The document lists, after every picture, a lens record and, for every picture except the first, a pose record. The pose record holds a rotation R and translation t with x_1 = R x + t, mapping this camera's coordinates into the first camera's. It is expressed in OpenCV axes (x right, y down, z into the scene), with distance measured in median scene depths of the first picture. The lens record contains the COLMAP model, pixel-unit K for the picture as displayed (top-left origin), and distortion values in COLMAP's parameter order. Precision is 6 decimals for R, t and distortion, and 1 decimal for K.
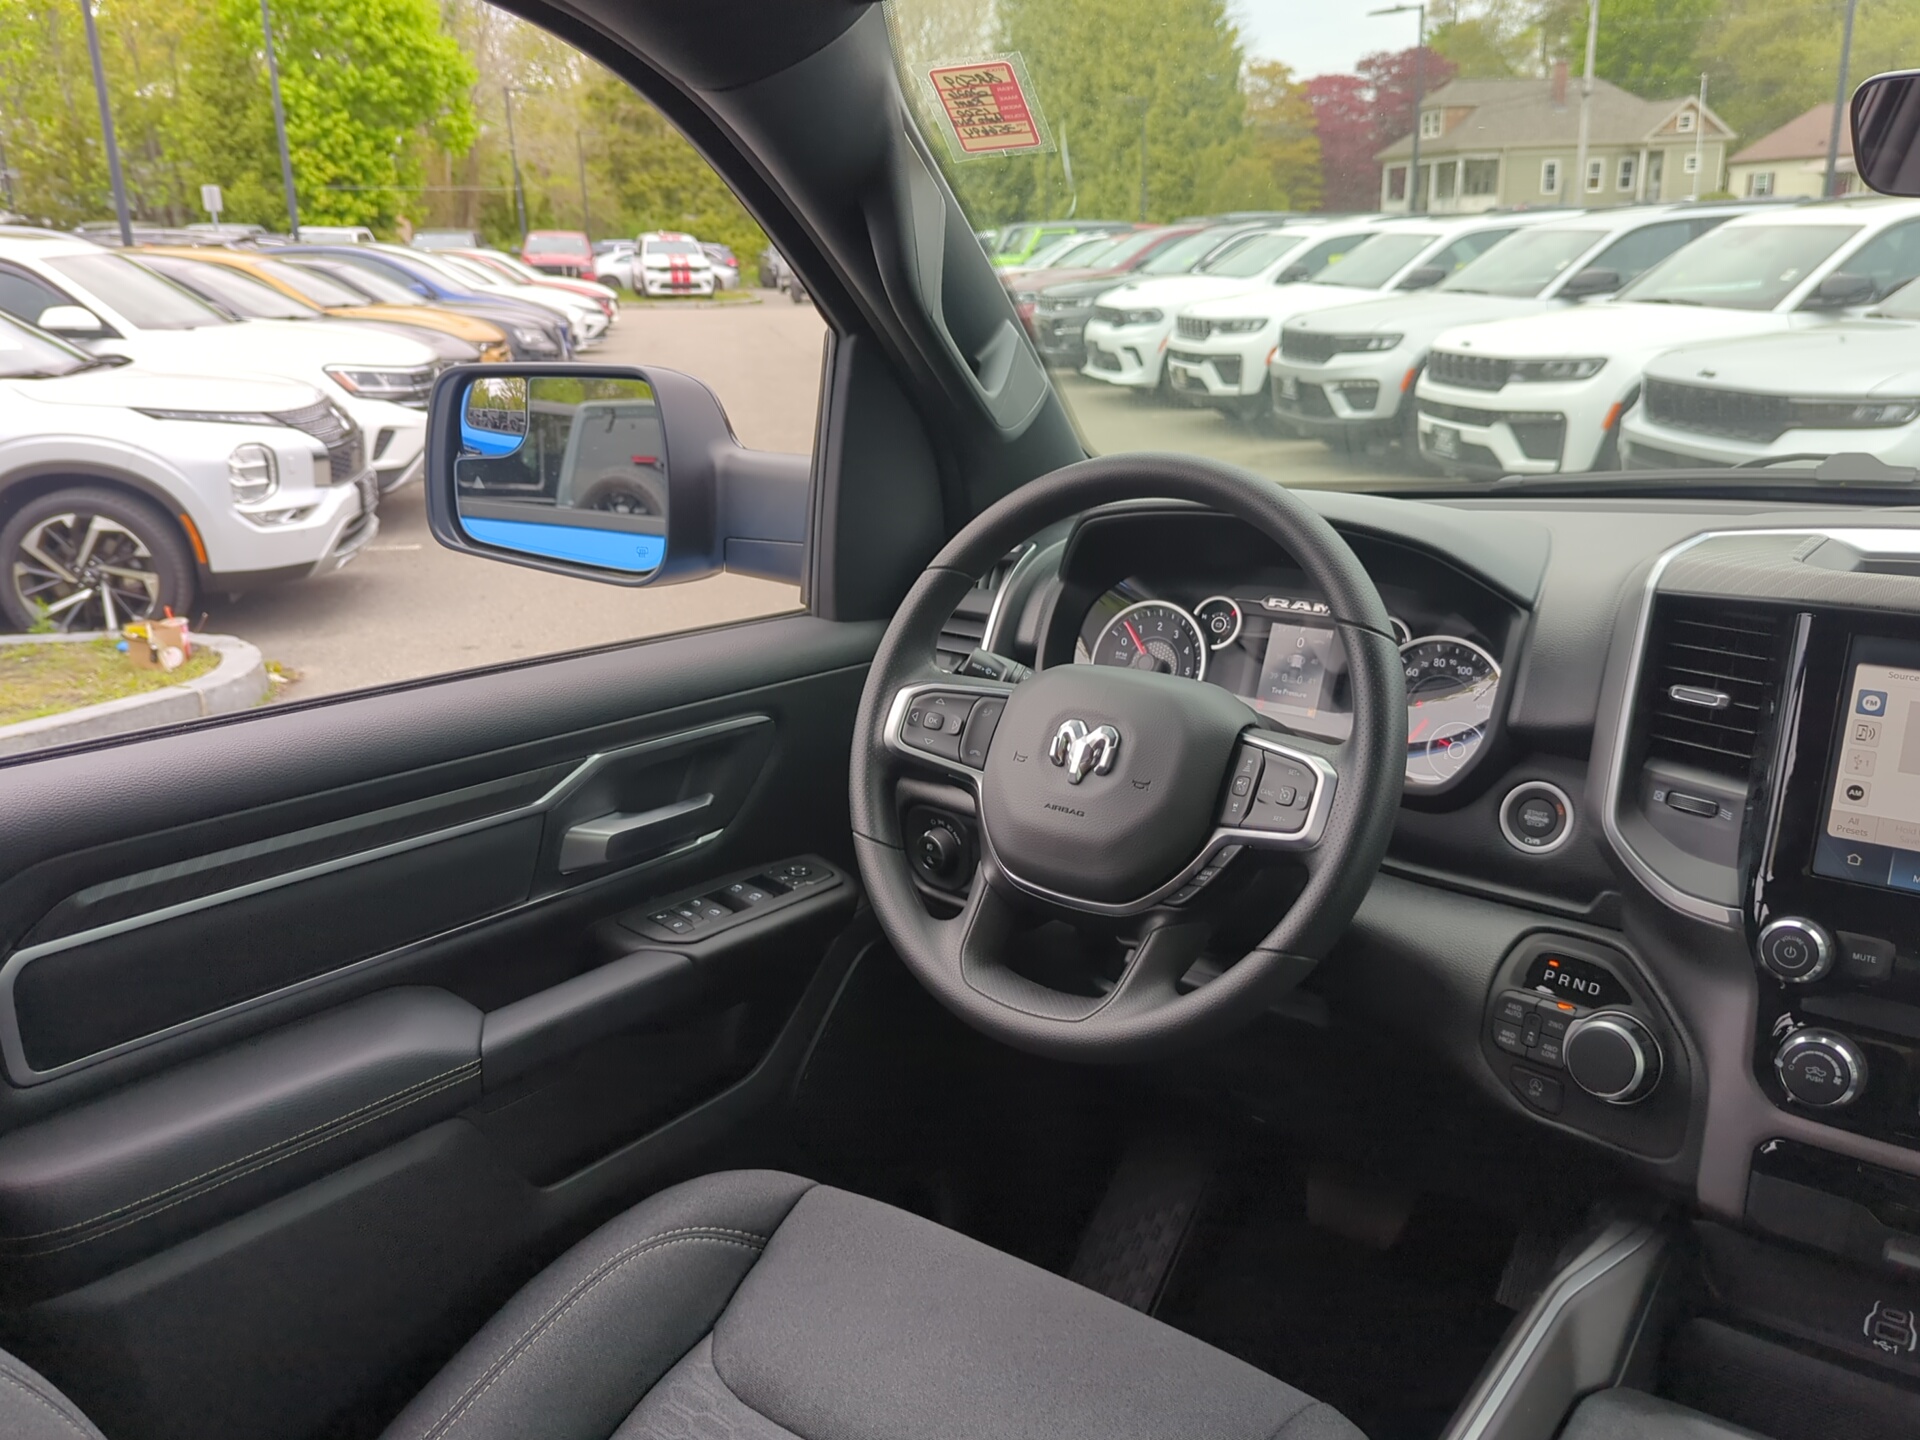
lens RADIAL K [[1551.2, 0, 978.6], [0, 1551.2, 695.2], [0, 0, 1]] dist [0.069723, -0.072687]
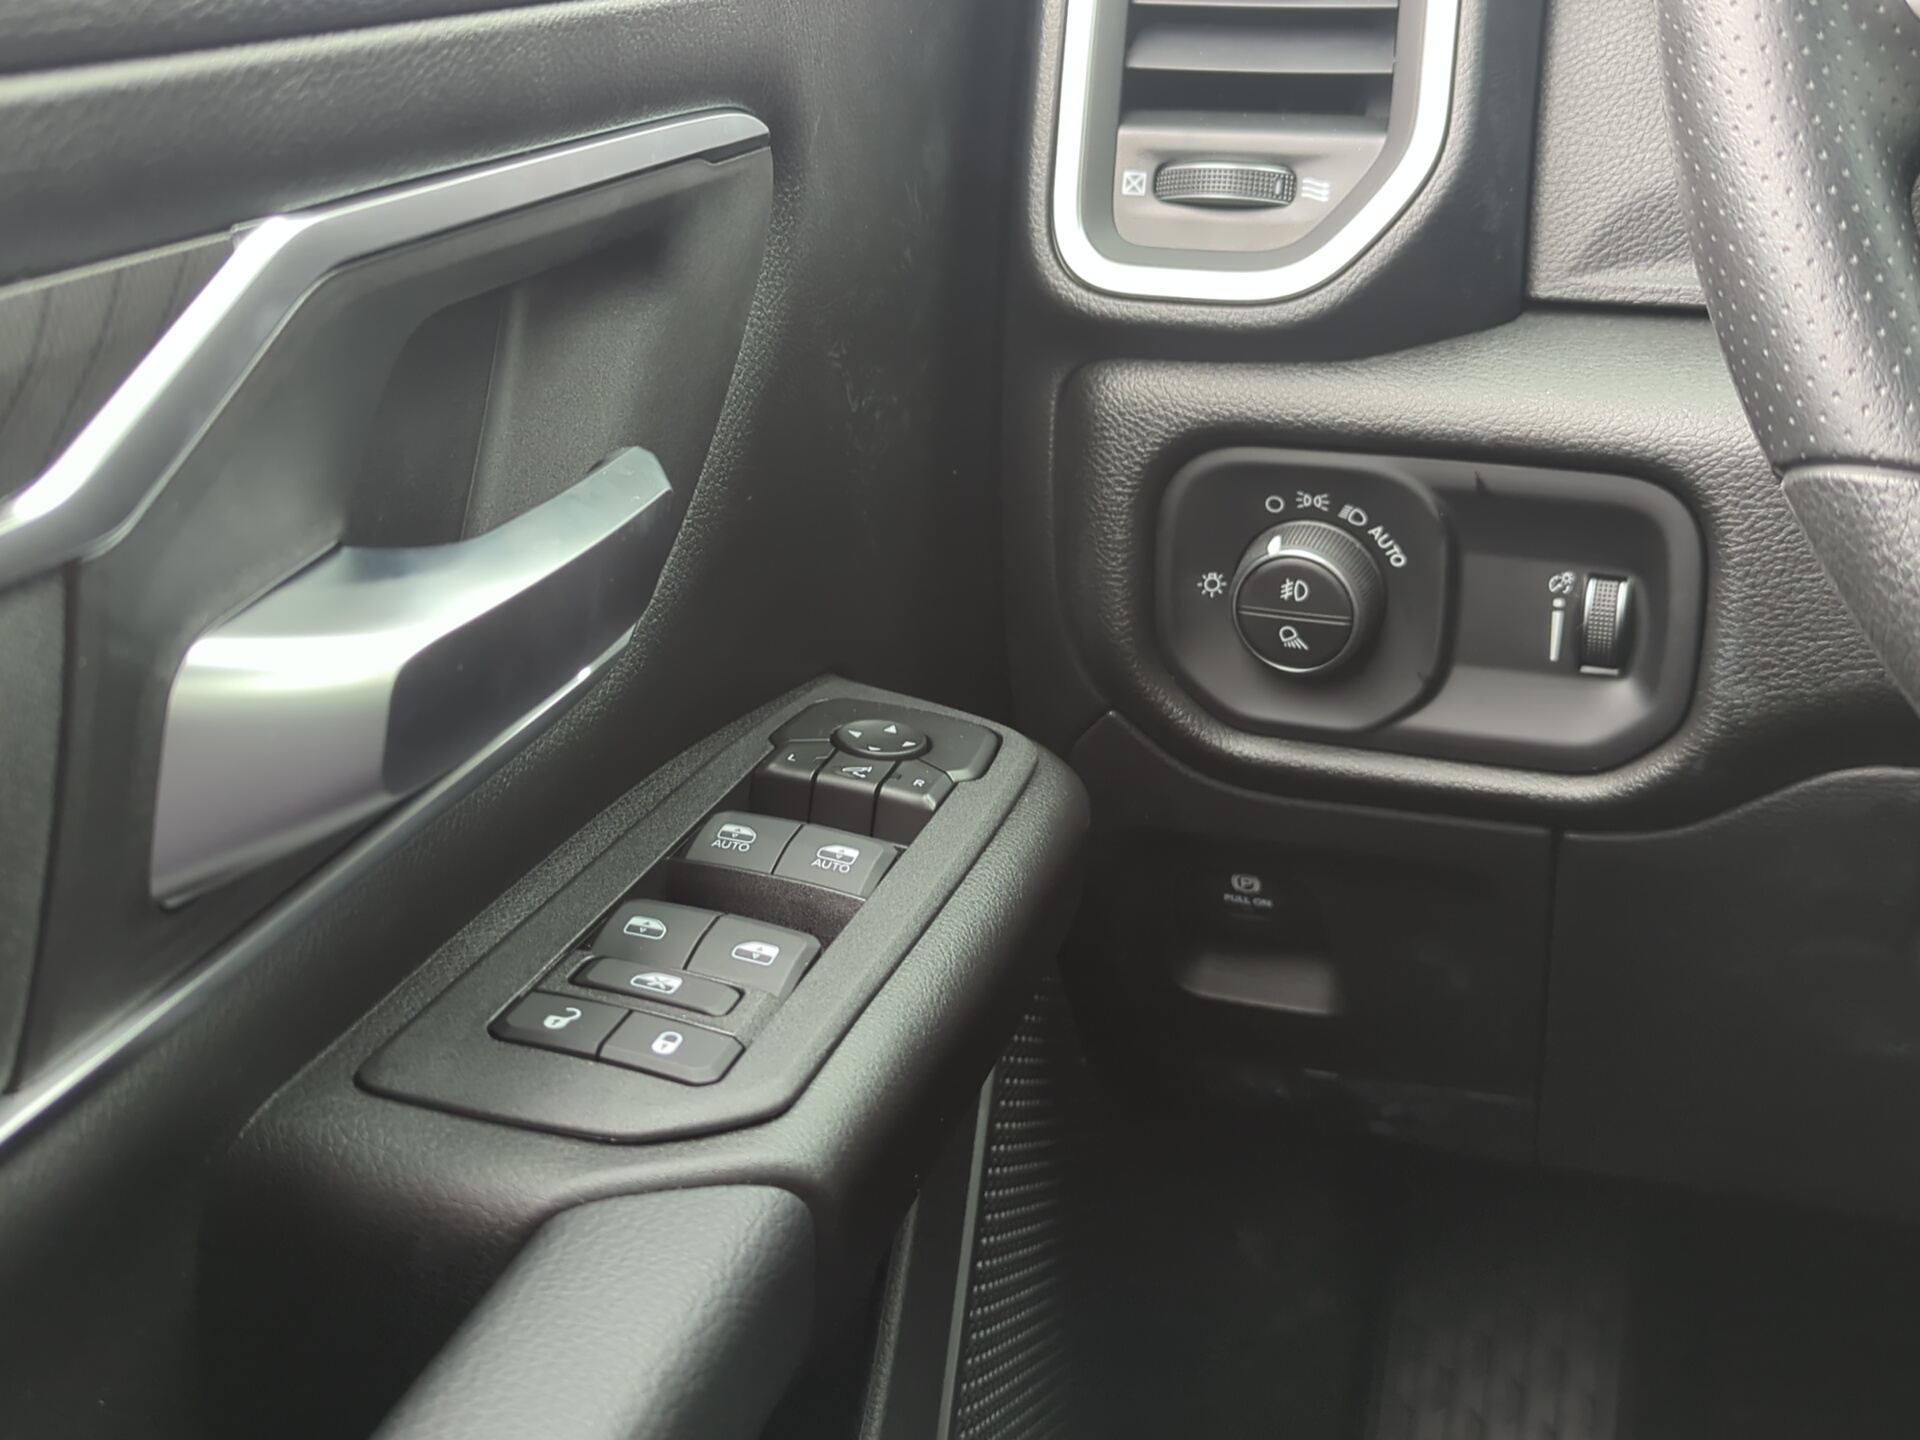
lens RADIAL K [[2363.6, 0, 978.0], [0, 2363.6, 689.2], [0, 0, 1]] dist [0.067979, -0.169272]
pose [[0.927423, -0.139982, 0.346830, -0.268305], [0.103581, 0.987178, 0.121452, 0.066325], [-0.359384, -0.076712, 0.930031, 0.709300]]
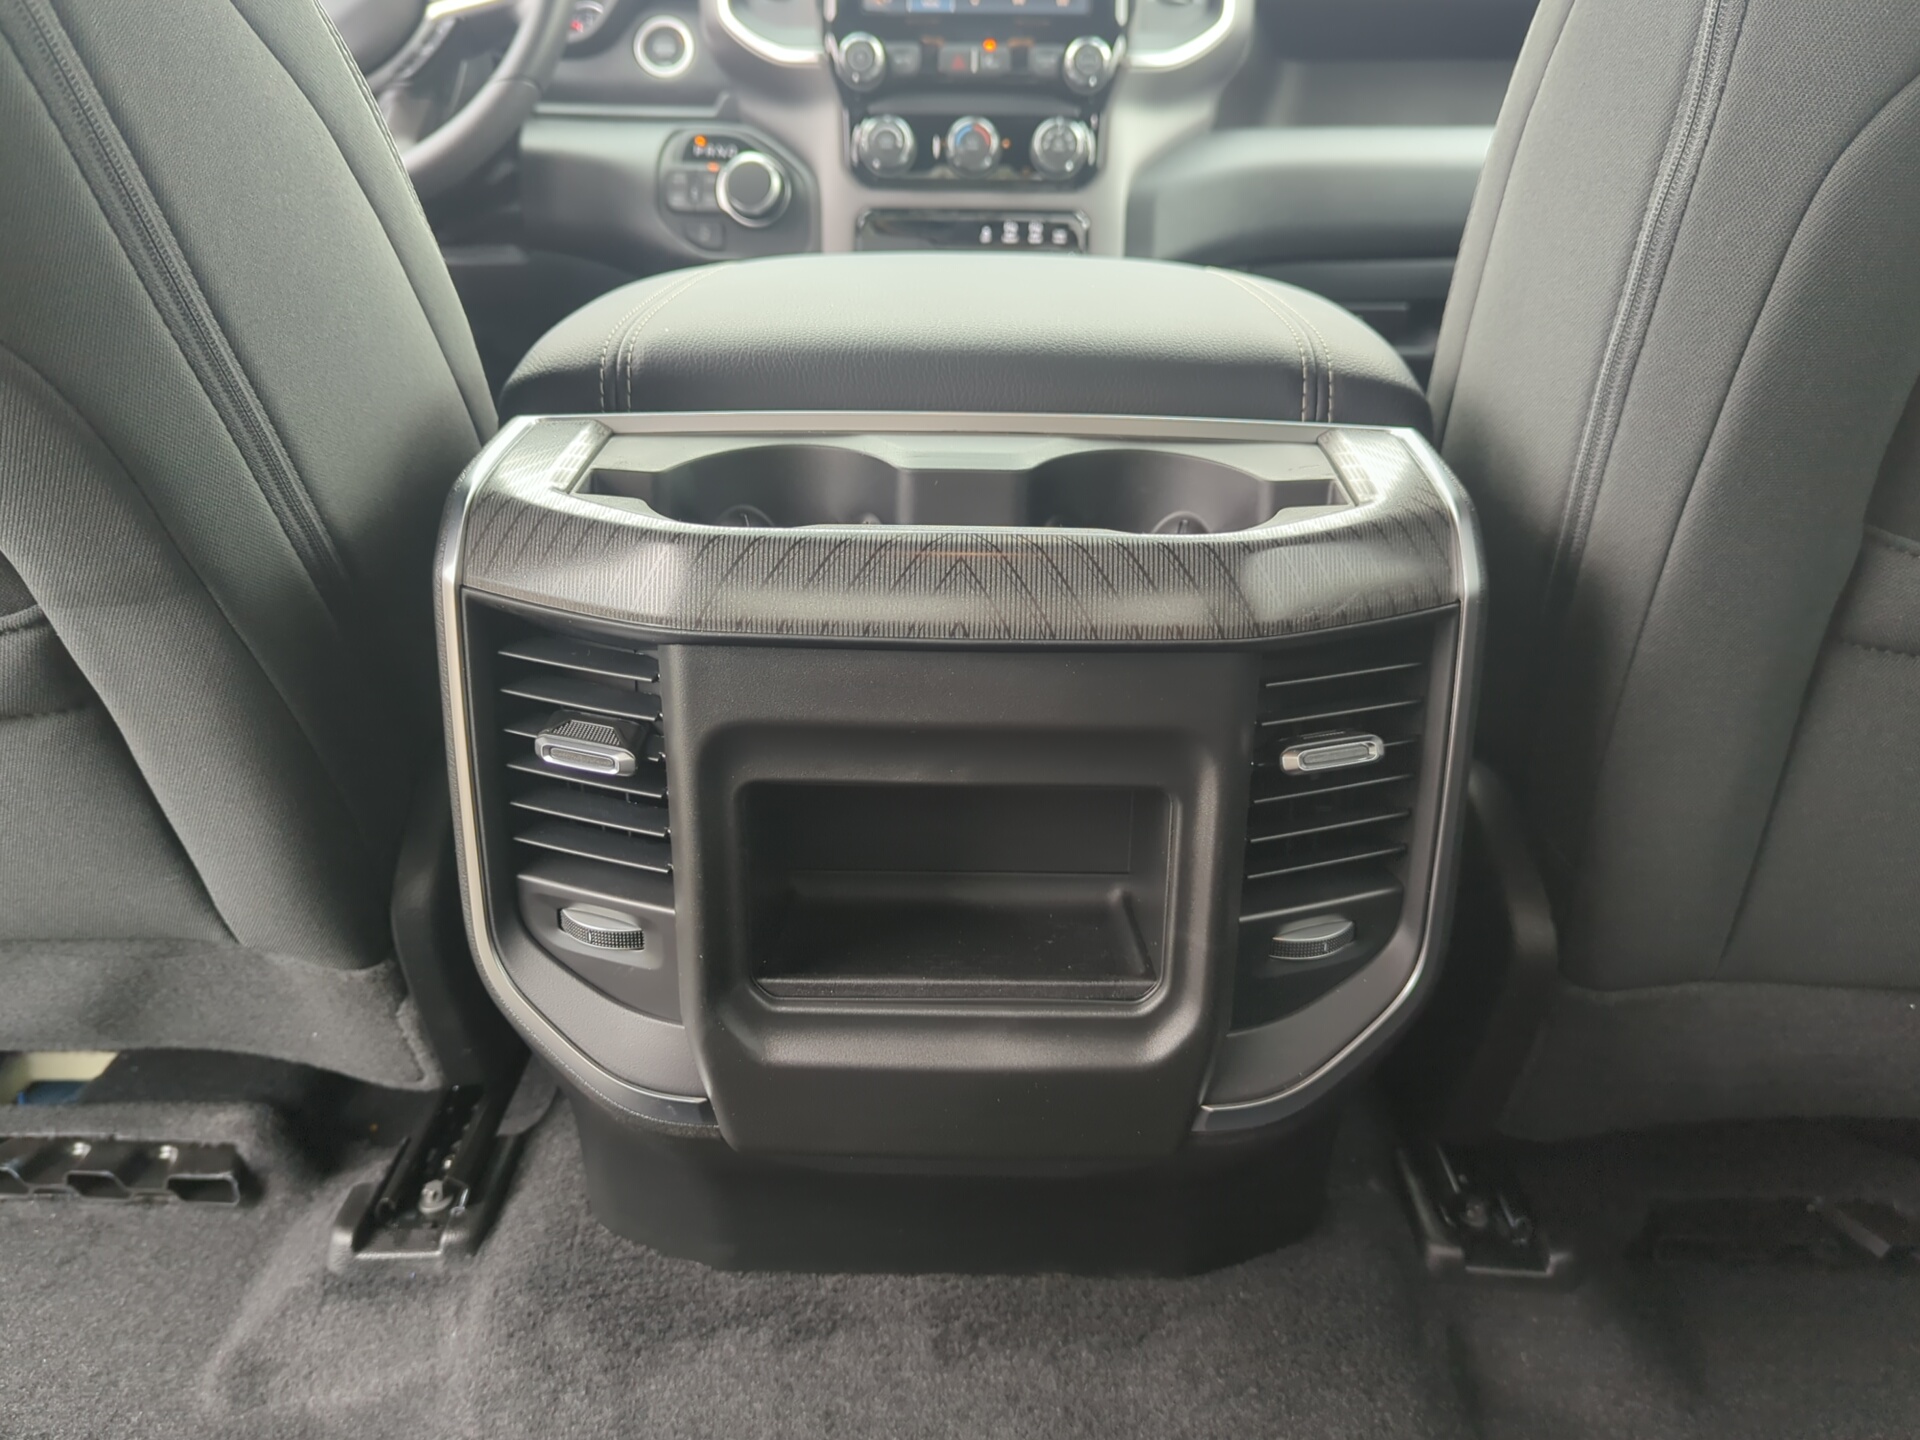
lens RADIAL K [[1576.4, 0, 975.5], [0, 1576.4, 716.7], [0, 0, 1]] dist [0.033215, -0.000773]
pose [[0.803686, -0.203541, 0.559160, -0.242574], [0.133048, 0.977356, 0.164538, 0.382879], [-0.579989, -0.057841, 0.812568, -0.202044]]
